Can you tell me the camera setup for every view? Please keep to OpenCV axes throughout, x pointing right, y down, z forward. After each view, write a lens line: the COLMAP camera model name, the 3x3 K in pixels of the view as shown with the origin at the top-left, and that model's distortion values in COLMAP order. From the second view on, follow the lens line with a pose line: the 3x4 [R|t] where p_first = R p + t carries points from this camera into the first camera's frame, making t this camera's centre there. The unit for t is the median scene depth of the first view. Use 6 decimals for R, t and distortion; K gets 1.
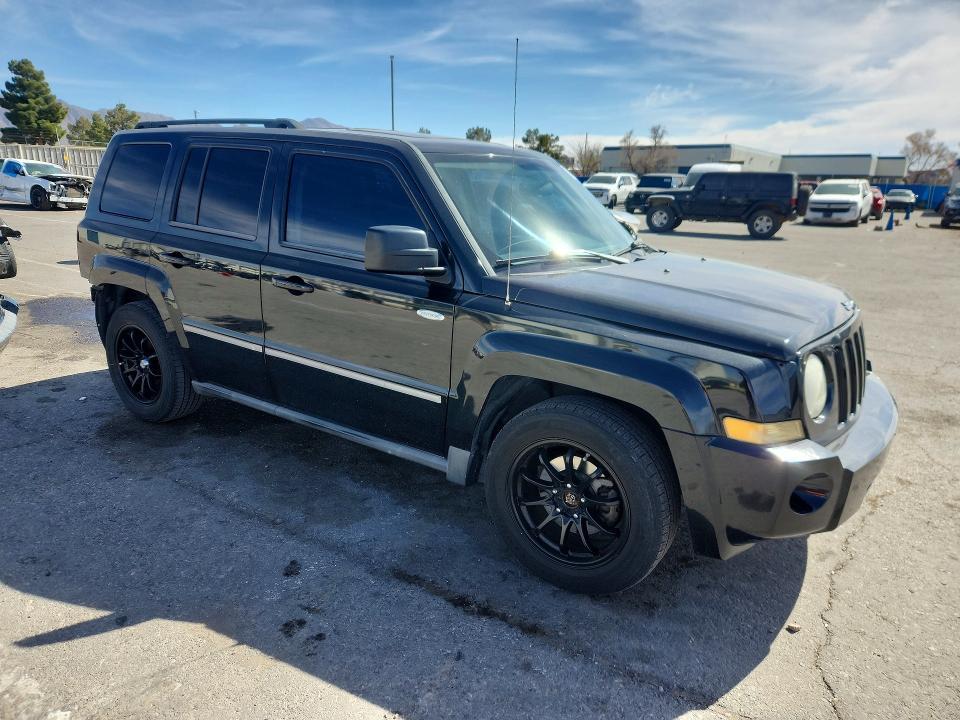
lens RADIAL K [[687.4, 0, 488.2], [0, 687.4, 355.3], [0, 0, 1]] dist [0.082046, -0.075015]
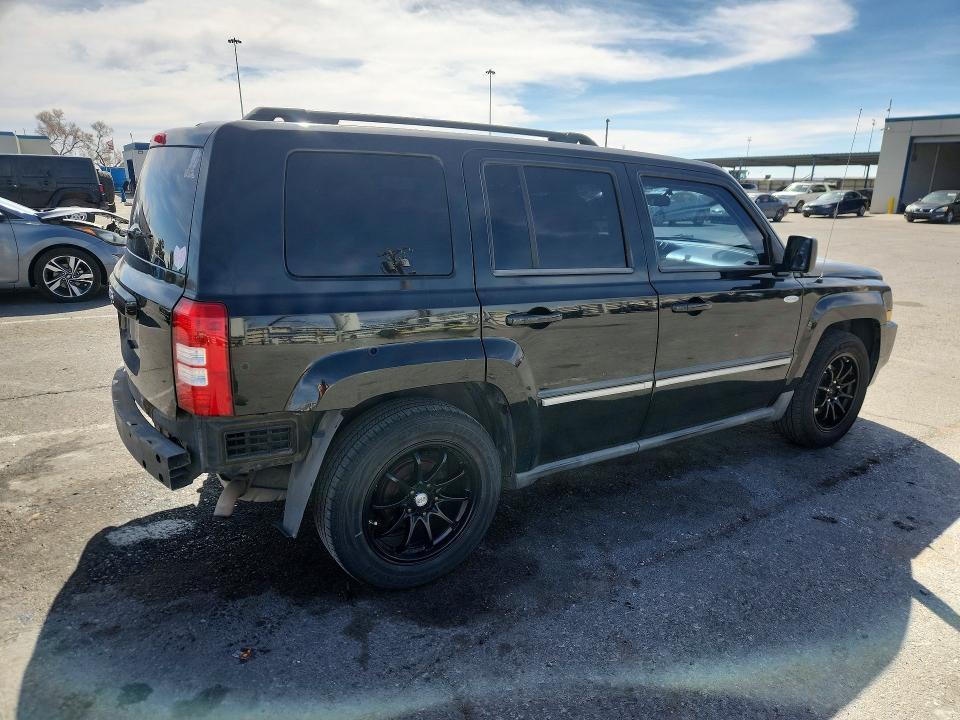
lens RADIAL K [[675.4, 0, 480.0], [0, 675.4, 360.0], [0, 0, 1]] dist [0.064172, -0.078687]
pose [[0.356493, -0.259718, 0.897474, -0.298357], [0.217326, 0.957289, 0.190702, -0.064810], [-0.908671, 0.127060, 0.397710, 0.204450]]
